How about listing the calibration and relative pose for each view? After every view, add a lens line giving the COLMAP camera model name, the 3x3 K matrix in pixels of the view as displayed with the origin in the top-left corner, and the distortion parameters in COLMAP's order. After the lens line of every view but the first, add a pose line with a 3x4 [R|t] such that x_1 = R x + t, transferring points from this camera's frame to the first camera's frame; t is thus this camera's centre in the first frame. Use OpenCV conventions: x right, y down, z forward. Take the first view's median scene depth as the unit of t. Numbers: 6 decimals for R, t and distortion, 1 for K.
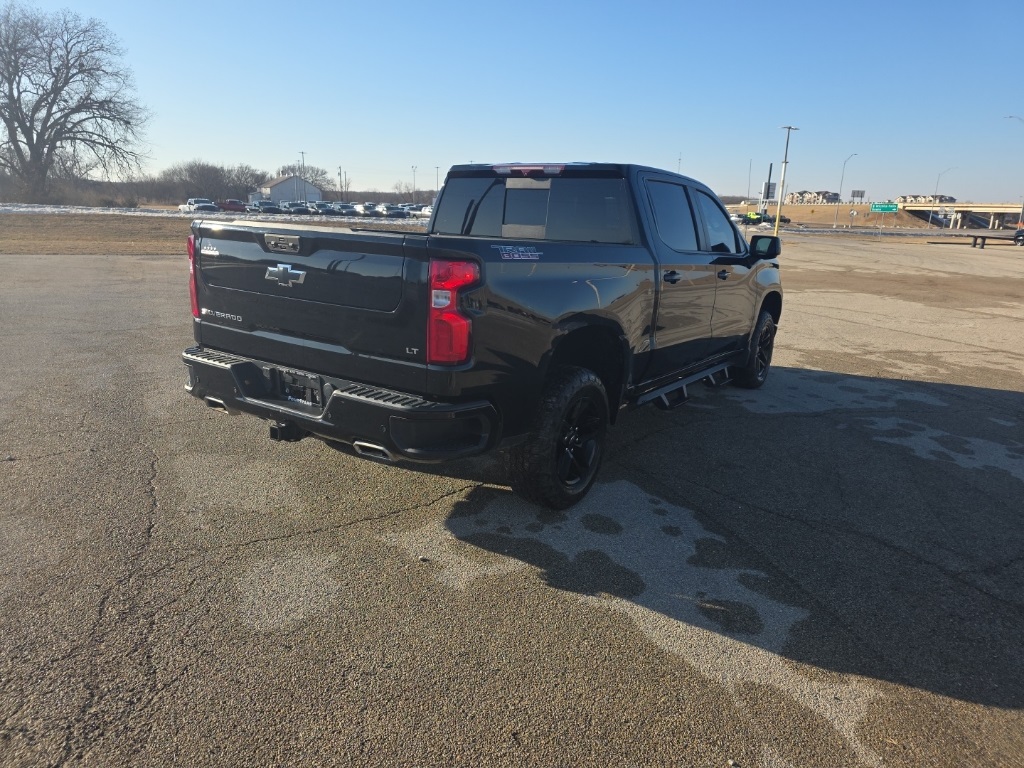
lens RADIAL K [[683.4, 0, 520.2], [0, 683.4, 387.2], [0, 0, 1]] dist [0.066612, -0.054729]
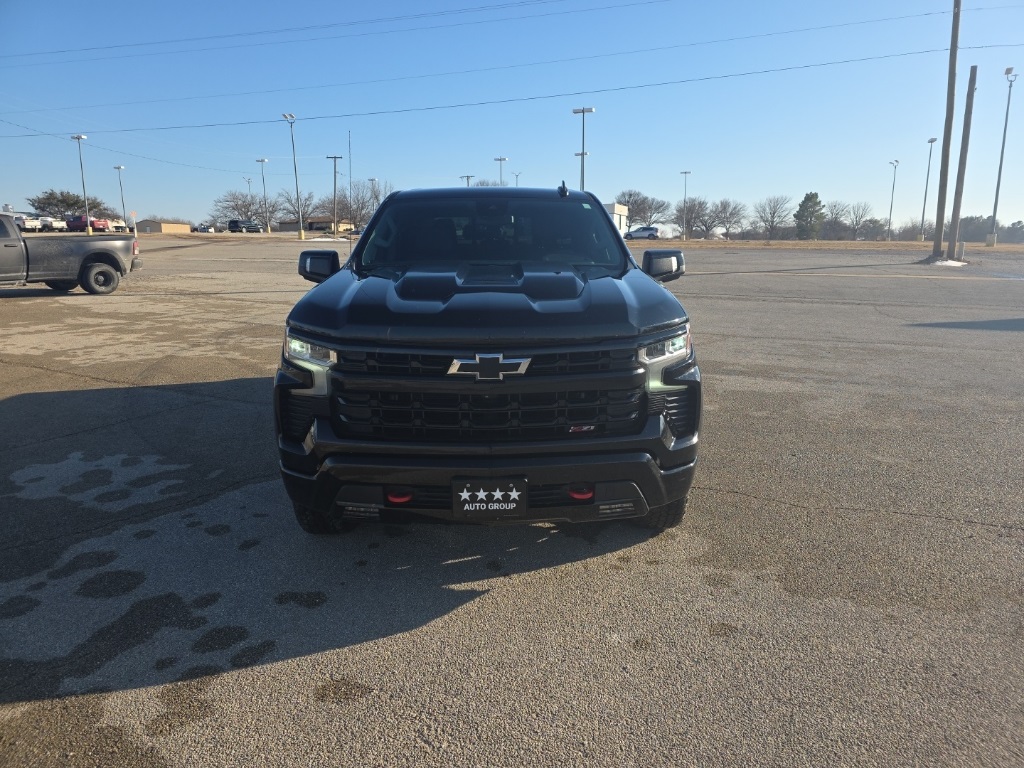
lens RADIAL K [[683.4, 0, 520.1], [0, 683.4, 378.6], [0, 0, 1]] dist [0.066612, -0.054729]
pose [[-0.817260, 0.076636, -0.571150, 0.880383], [-0.167478, 0.916752, 0.362652, -0.572625], [0.551396, 0.392036, -0.736390, 2.465944]]
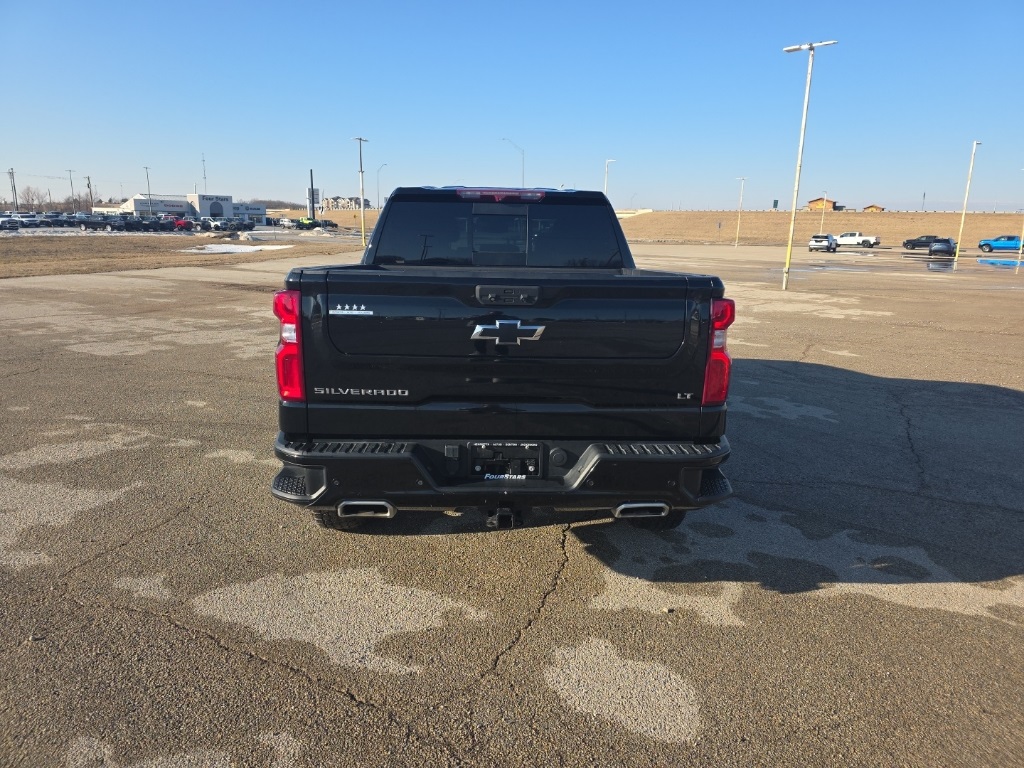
lens RADIAL K [[683.4, 0, 514.0], [0, 683.4, 379.4], [0, 0, 1]] dist [0.066612, -0.054729]
pose [[0.813225, -0.145964, 0.563347, -0.629345], [0.155271, 0.987364, 0.031684, -0.101593], [-0.560853, 0.061705, 0.825612, 0.239835]]
